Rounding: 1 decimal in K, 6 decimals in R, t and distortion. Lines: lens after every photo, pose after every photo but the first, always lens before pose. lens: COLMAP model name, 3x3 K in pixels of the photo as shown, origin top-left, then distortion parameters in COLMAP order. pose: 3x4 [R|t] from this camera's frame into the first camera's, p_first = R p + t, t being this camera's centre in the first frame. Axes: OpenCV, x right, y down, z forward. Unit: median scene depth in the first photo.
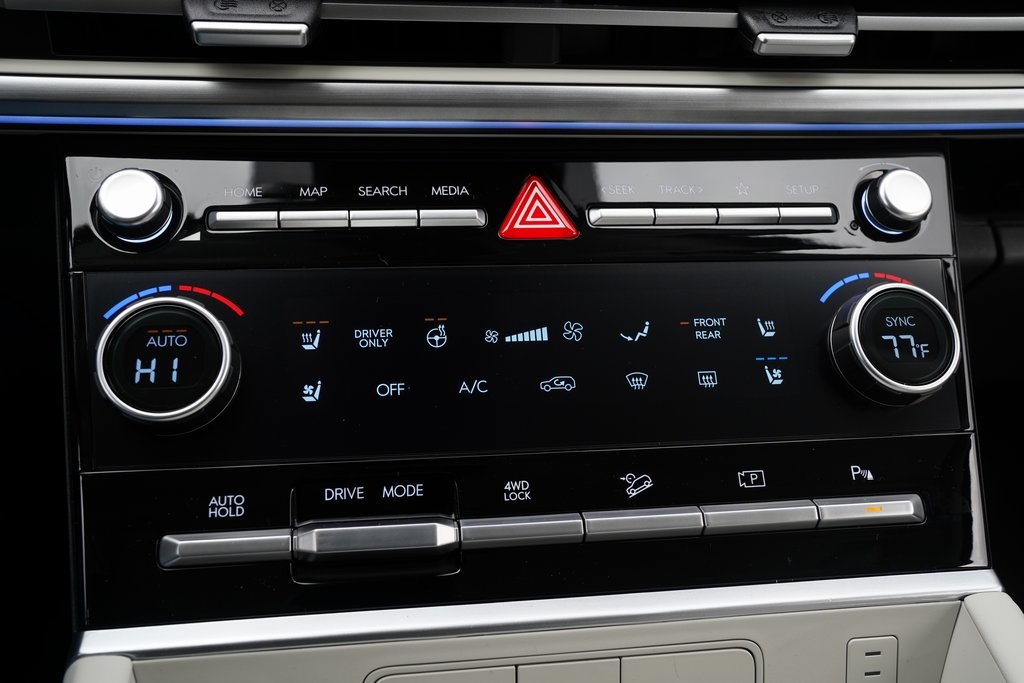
lens RADIAL K [[976.7, 0, 512.0], [0, 976.7, 341.5], [0, 0, 1]] dist [-0.013642, 0.000520]
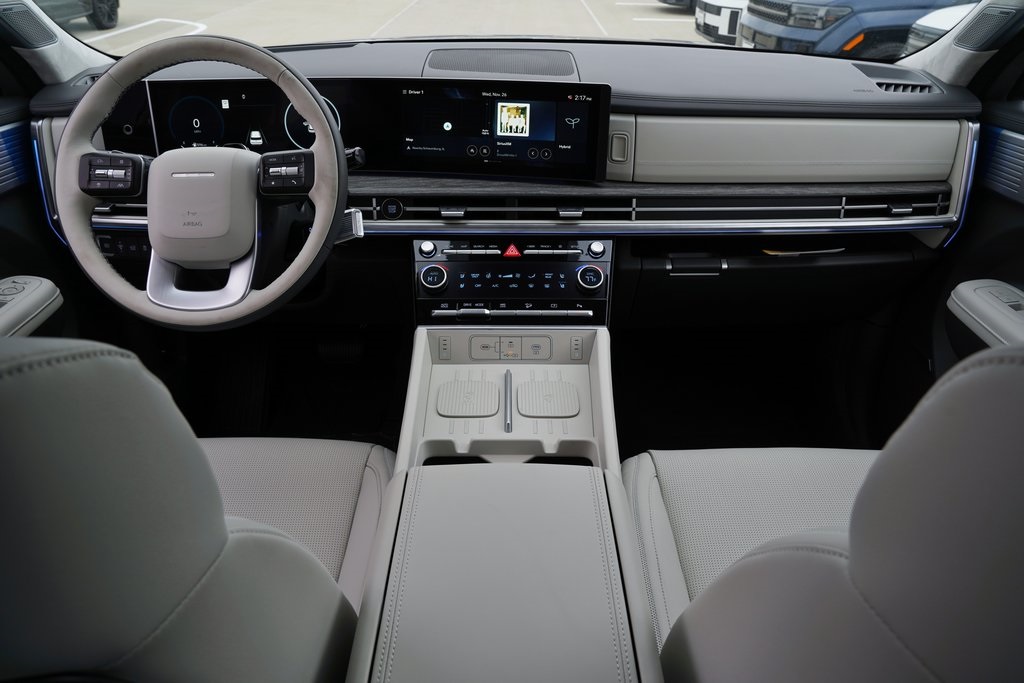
lens RADIAL K [[683.6, 0, 512.0], [0, 683.6, 341.5], [0, 0, 1]] dist [-0.136201, 0.087607]
pose [[0.988230, 0.013475, -0.152383, 0.534191], [-0.028002, 0.995216, -0.093598, 0.607103], [0.150393, 0.096763, 0.983880, -2.164508]]
